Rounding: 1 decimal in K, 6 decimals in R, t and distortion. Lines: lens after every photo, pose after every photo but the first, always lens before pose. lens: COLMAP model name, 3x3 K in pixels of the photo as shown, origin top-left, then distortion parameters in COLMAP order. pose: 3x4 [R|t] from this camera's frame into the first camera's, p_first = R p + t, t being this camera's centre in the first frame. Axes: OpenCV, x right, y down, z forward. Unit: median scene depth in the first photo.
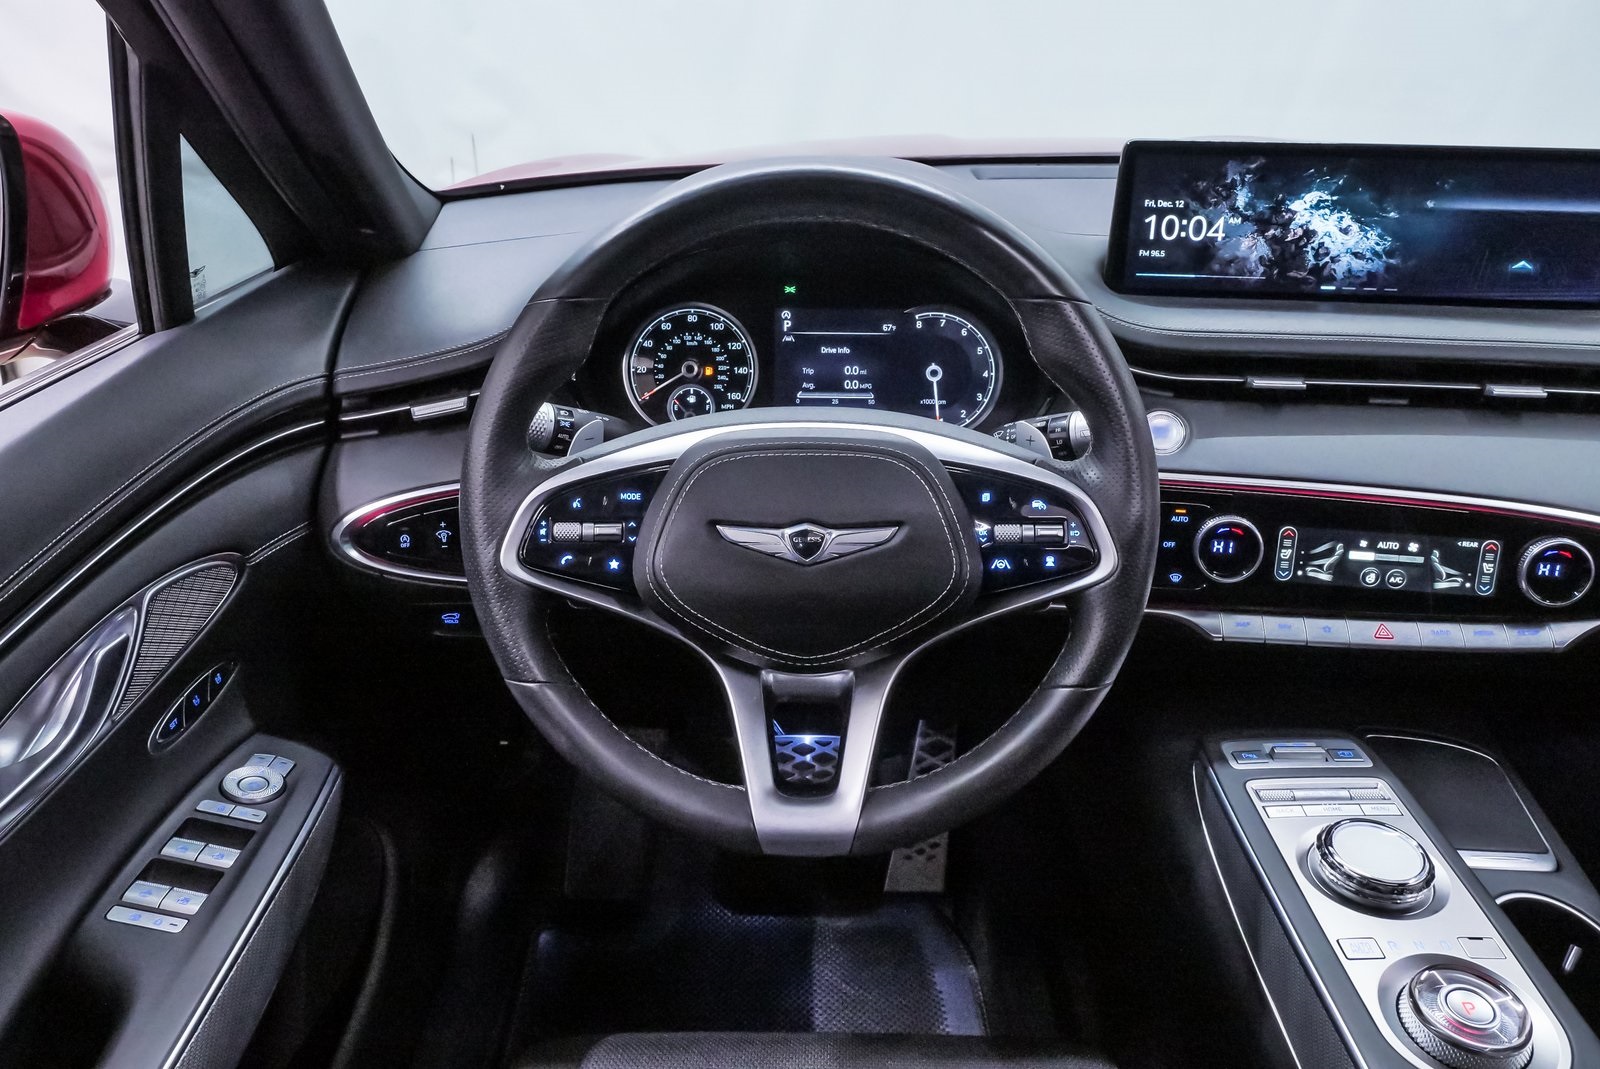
lens RADIAL K [[1161.2, 0, 794.1], [0, 1161.2, 531.6], [0, 0, 1]] dist [-0.052109, 0.020046]
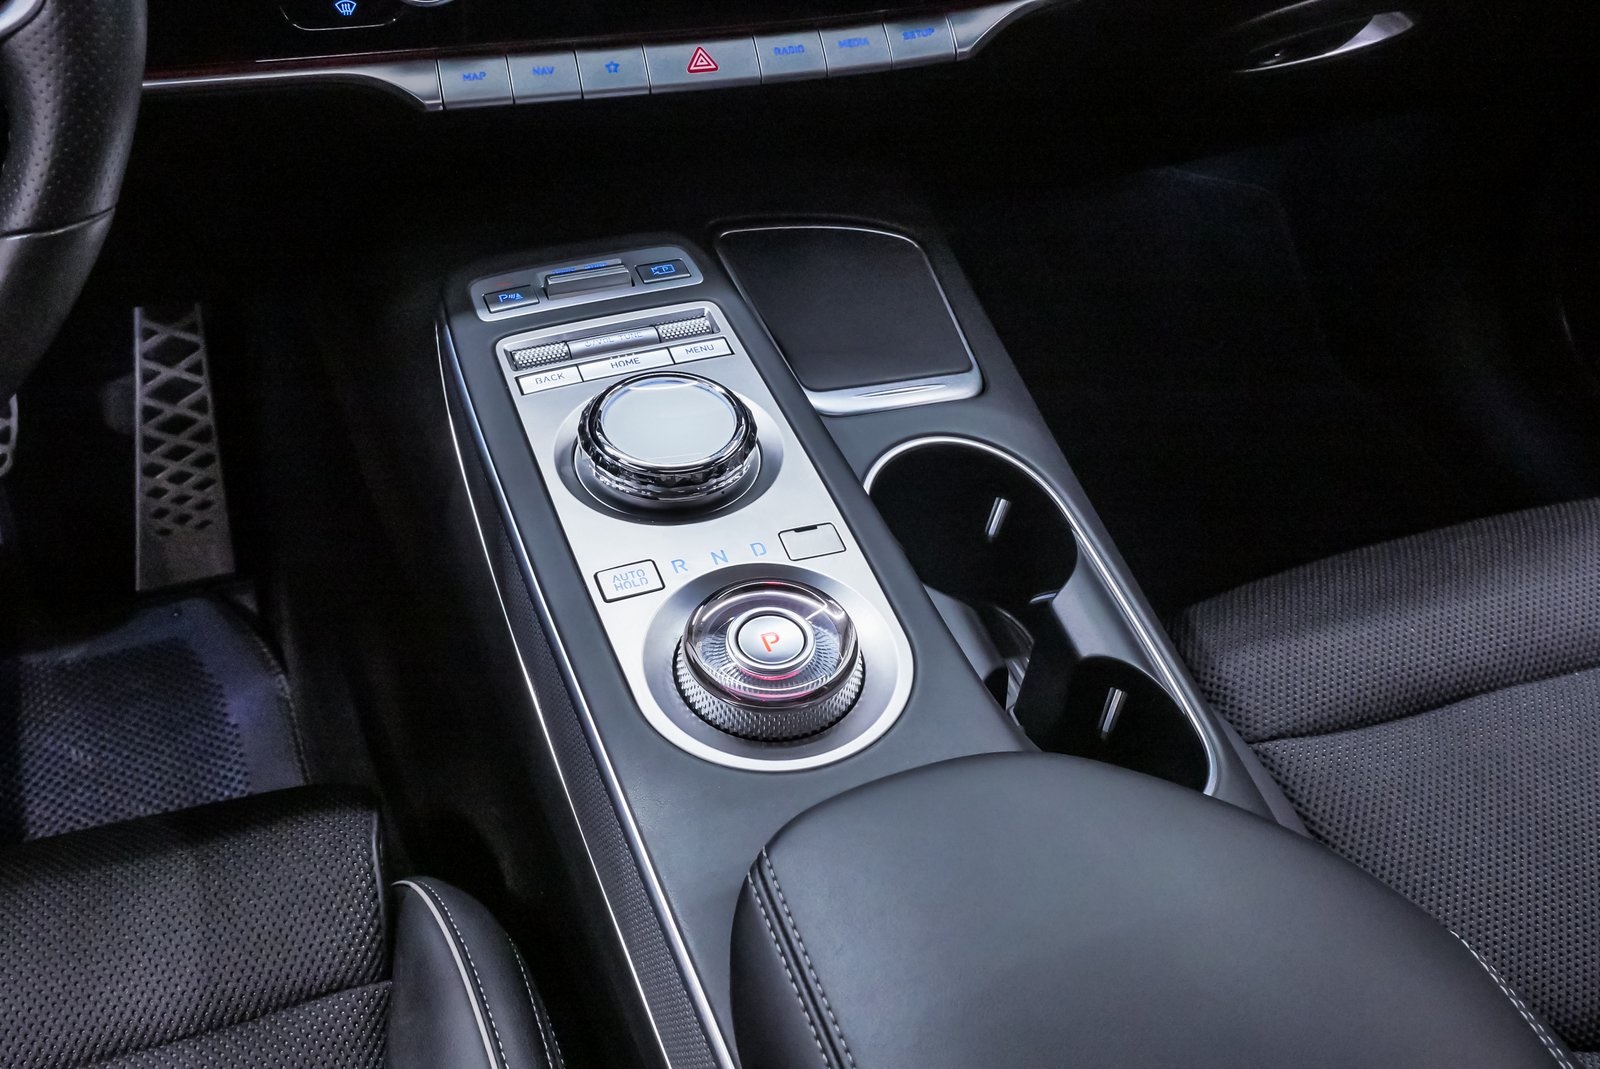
lens RADIAL K [[1714.5, 0, 801.1], [0, 1714.5, 527.0], [0, 0, 1]] dist [-0.005450, 0.000000]
pose [[0.933802, -0.203925, 0.293987, 0.223525], [0.104503, 0.941297, 0.320996, 0.031181], [-0.342189, -0.269024, 0.900296, 0.087659]]
